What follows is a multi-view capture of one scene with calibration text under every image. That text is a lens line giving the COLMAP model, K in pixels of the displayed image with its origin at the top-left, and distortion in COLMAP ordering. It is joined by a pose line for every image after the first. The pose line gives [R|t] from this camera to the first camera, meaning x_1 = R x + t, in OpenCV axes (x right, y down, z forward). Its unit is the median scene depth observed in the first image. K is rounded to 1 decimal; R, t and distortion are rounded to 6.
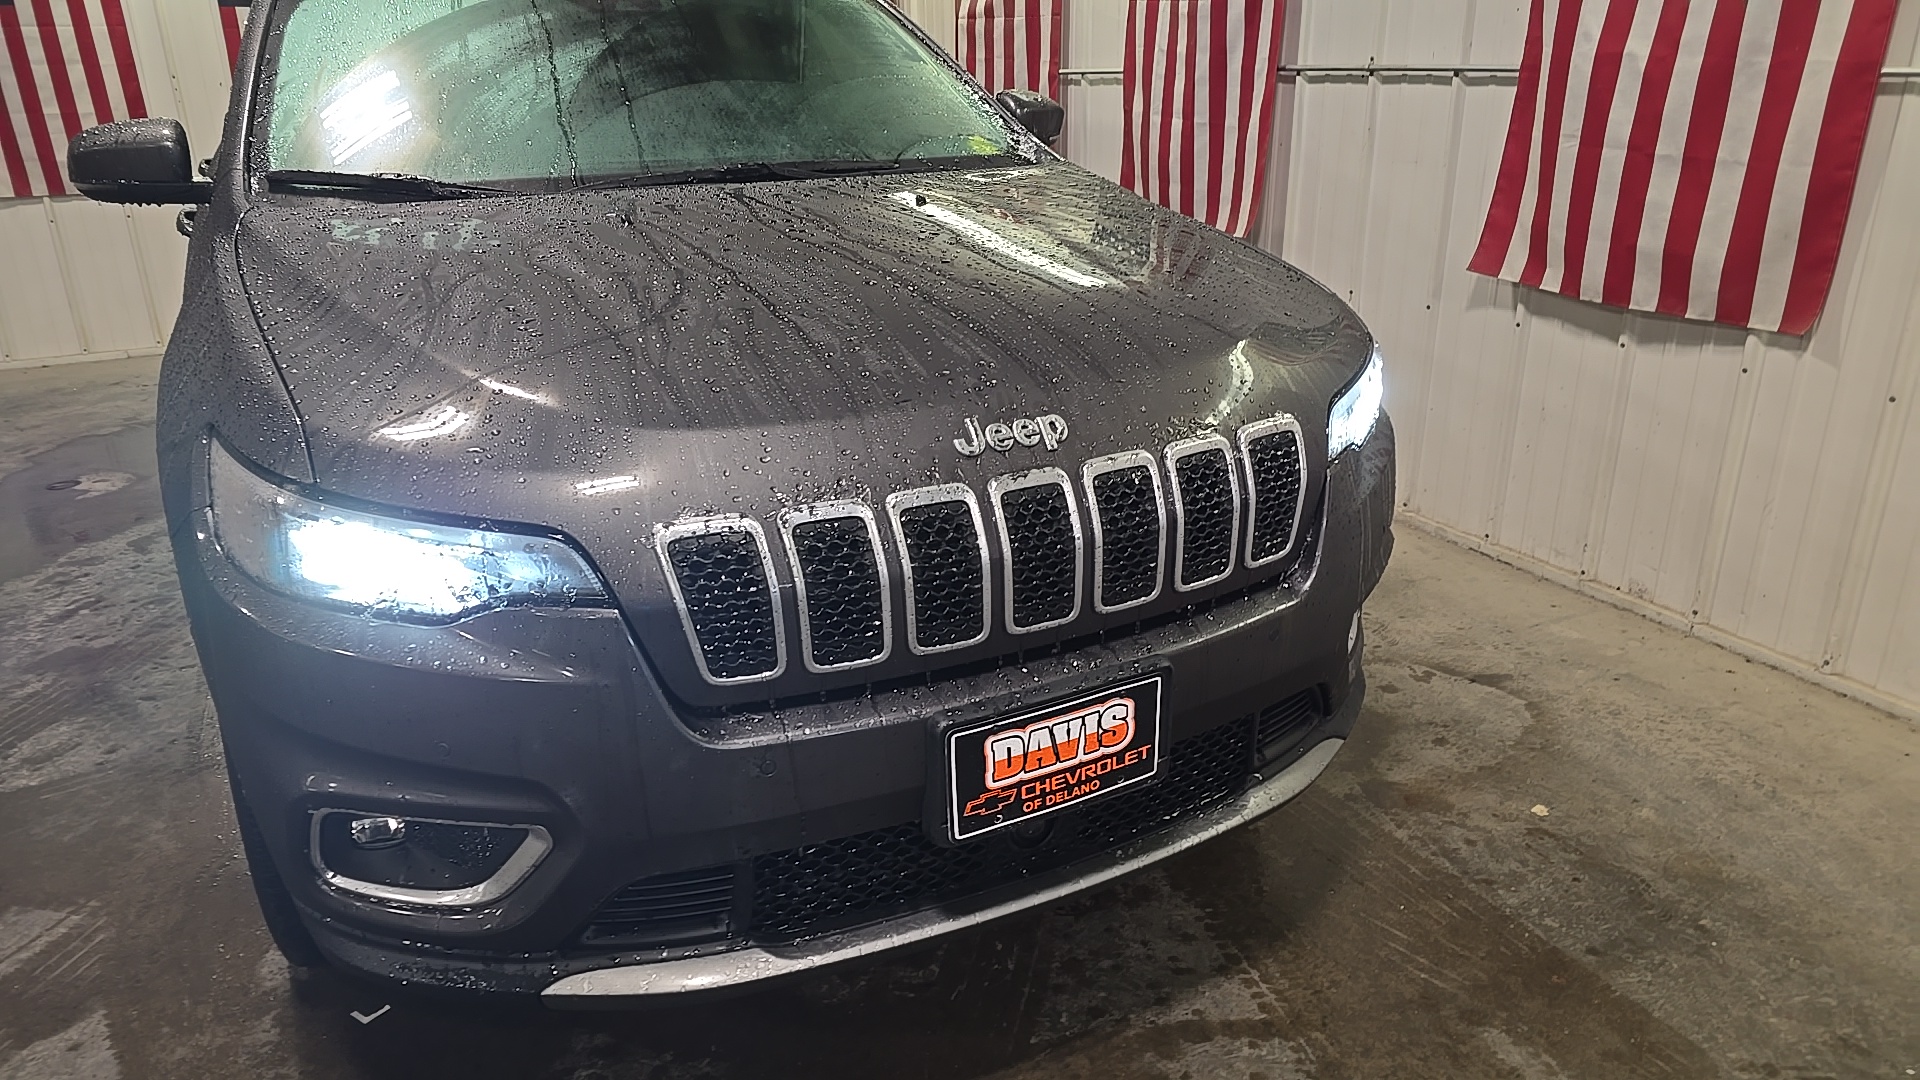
lens RADIAL K [[1282.2, 0, 967.3], [0, 1282.2, 538.6], [0, 0, 1]] dist [0.060528, -0.048103]
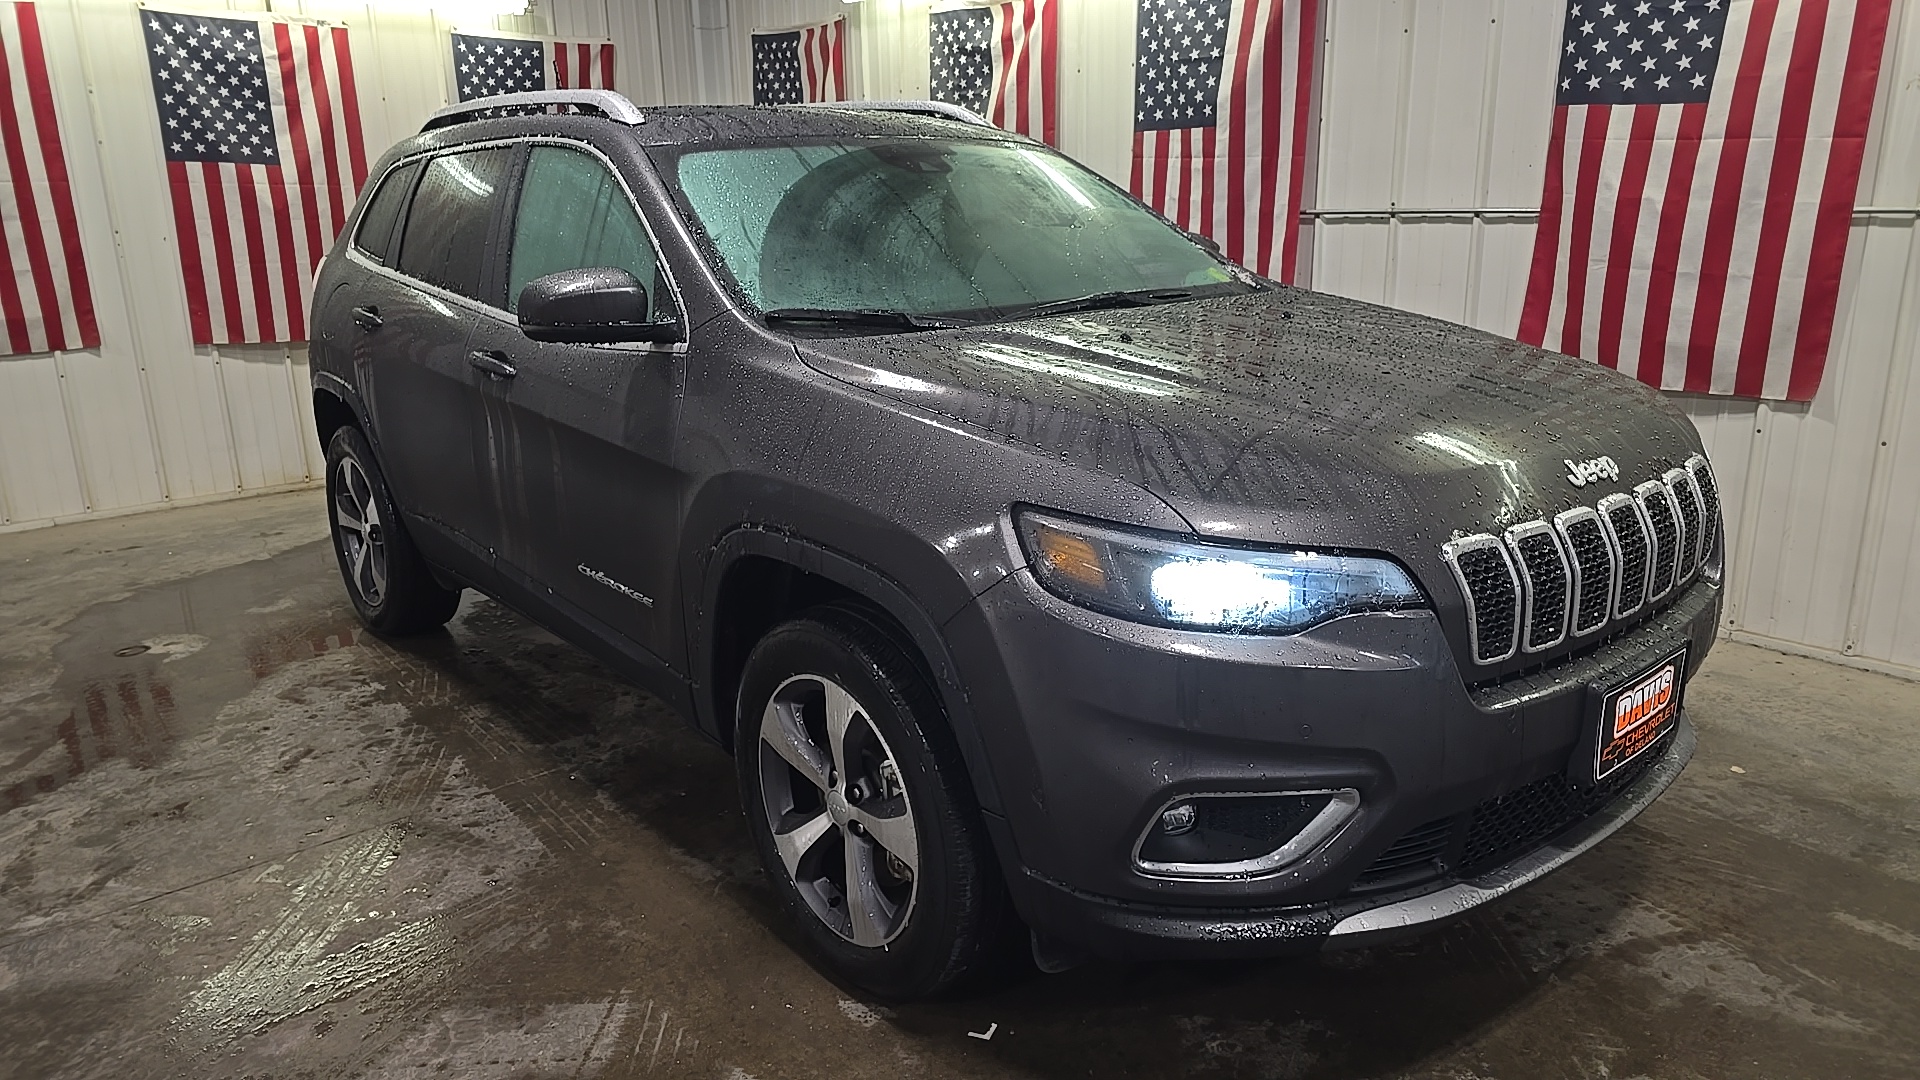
lens RADIAL K [[1282.2, 0, 970.1], [0, 1282.2, 539.6], [0, 0, 1]] dist [0.060528, -0.048103]
pose [[0.972147, -0.065652, 0.224991, -0.268696], [0.088279, 0.991836, -0.092019, 0.016934], [-0.217113, 0.109318, 0.970006, -0.050281]]
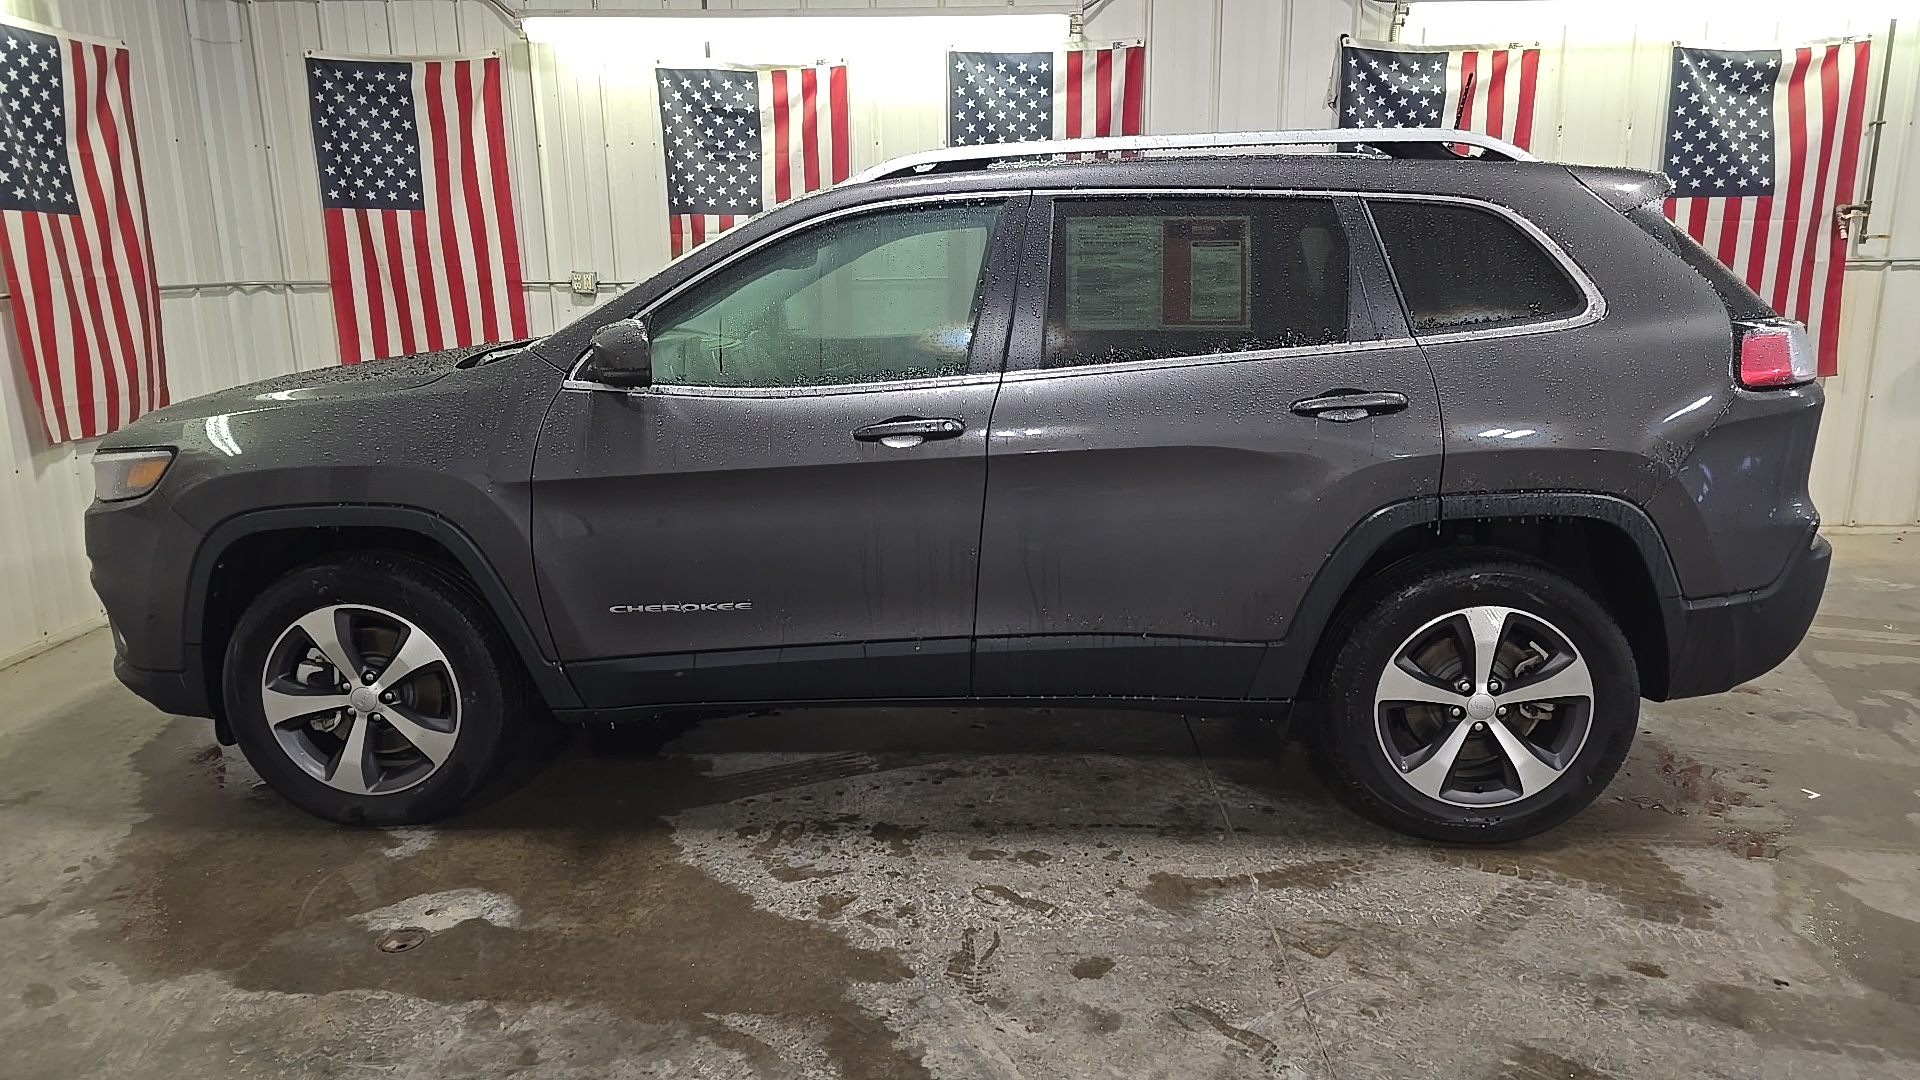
lens RADIAL K [[1282.2, 0, 957.6], [0, 1282.2, 534.8], [0, 0, 1]] dist [0.060528, -0.048103]
pose [[0.477442, -0.183619, 0.859263, -0.924927], [0.315822, 0.948429, 0.027190, -0.136558], [-0.819942, 0.258393, 0.510811, 0.370202]]
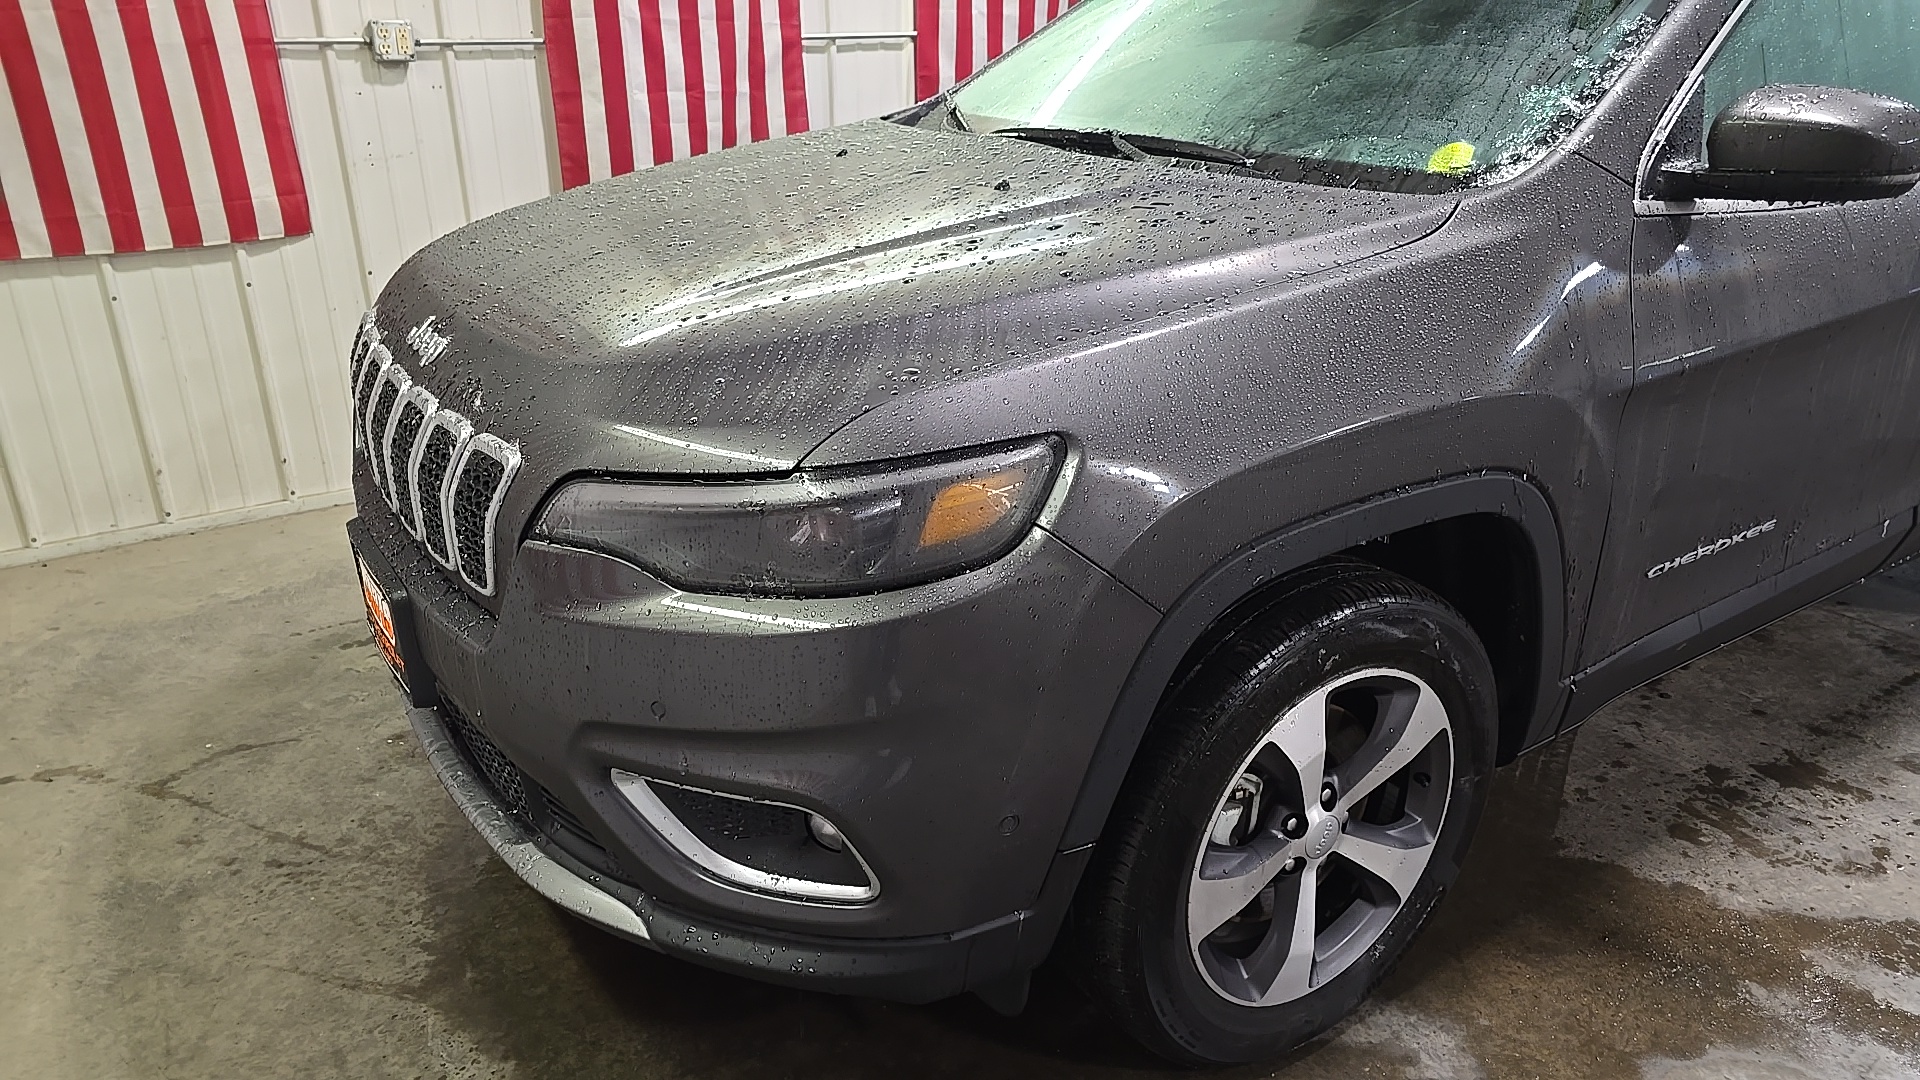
lens RADIAL K [[1282.2, 0, 952.8], [0, 1282.2, 543.9], [0, 0, 1]] dist [0.060528, -0.048103]
pose [[-0.133016, -0.350739, 0.926978, -0.810075], [0.359640, 0.854461, 0.374907, -0.360503], [-0.923562, 0.383247, 0.012483, 1.001896]]
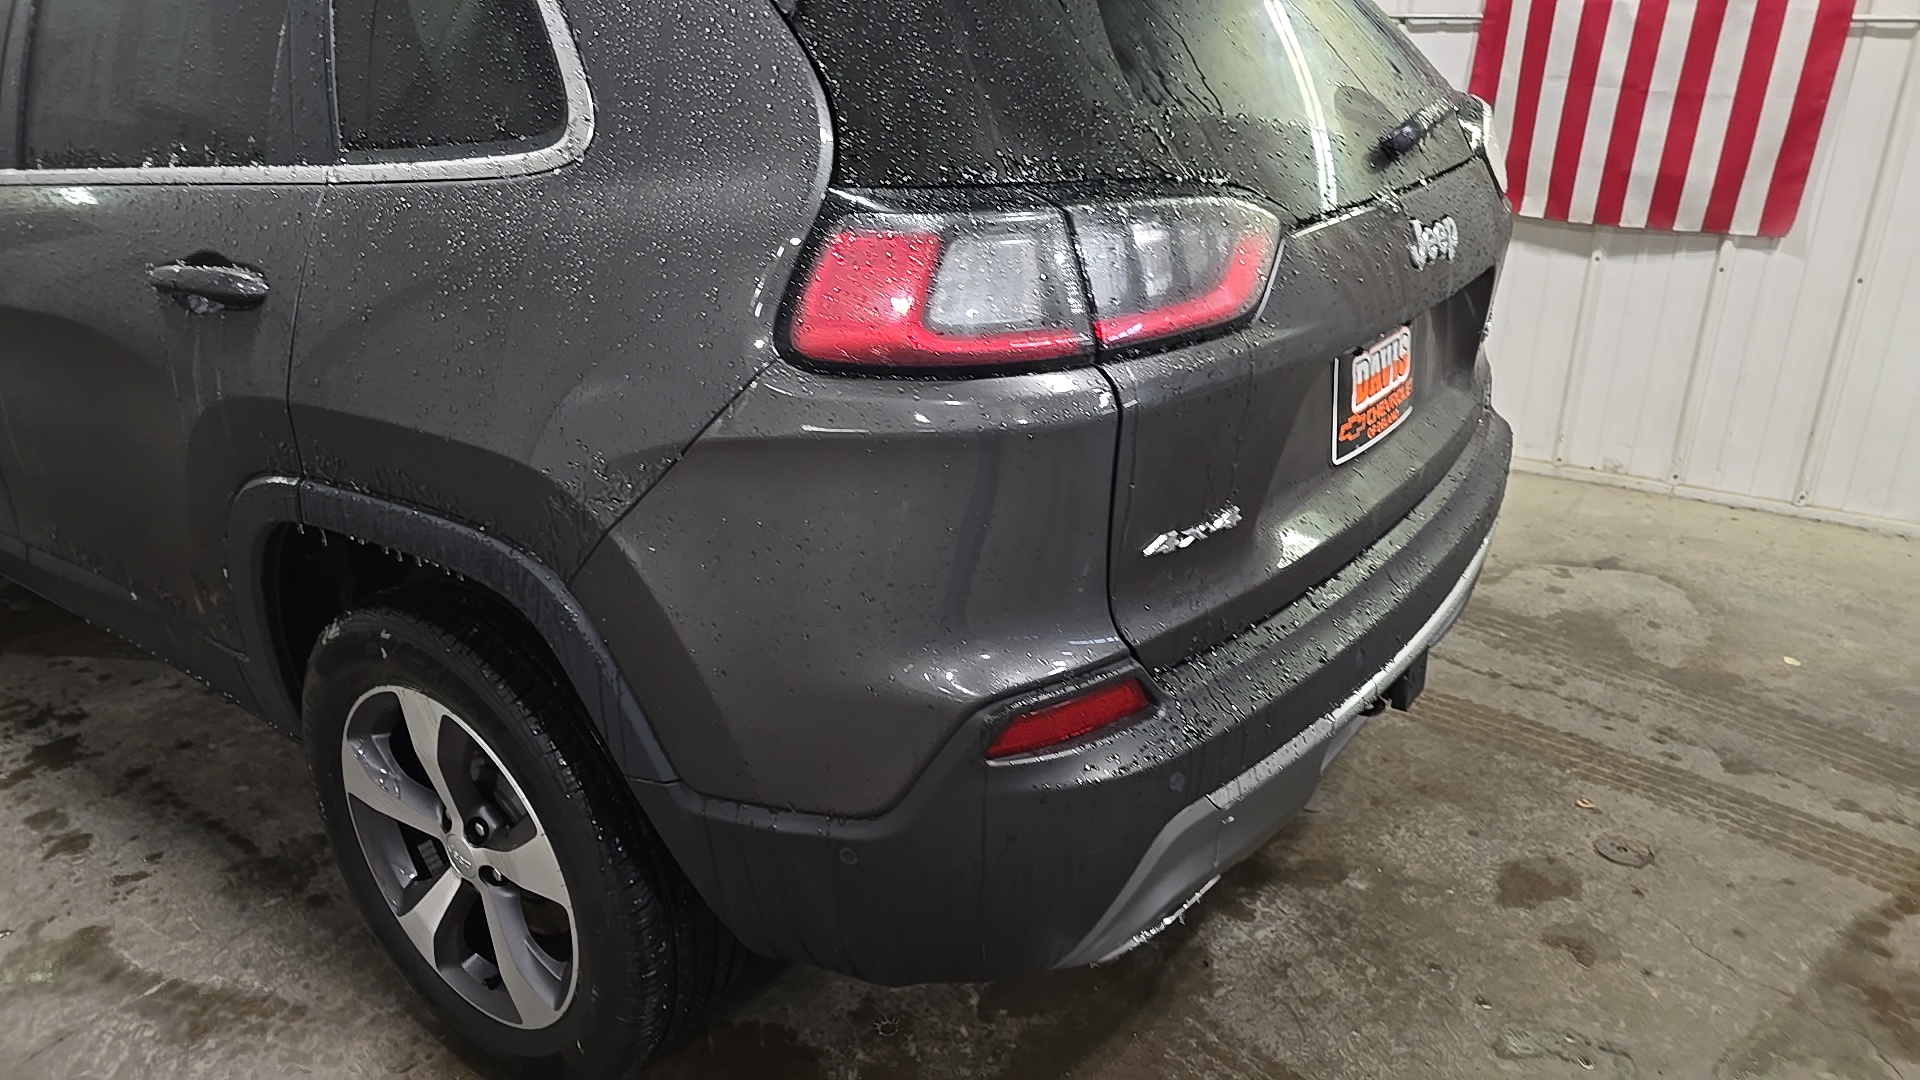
lens RADIAL K [[1282.2, 0, 967.0], [0, 1282.2, 534.9], [0, 0, 1]] dist [0.060528, -0.048103]
pose [[0.874044, -0.183424, 0.449893, -0.335029], [0.168480, 0.982965, 0.073441, -0.053058], [-0.455700, 0.011607, 0.890058, 0.140281]]
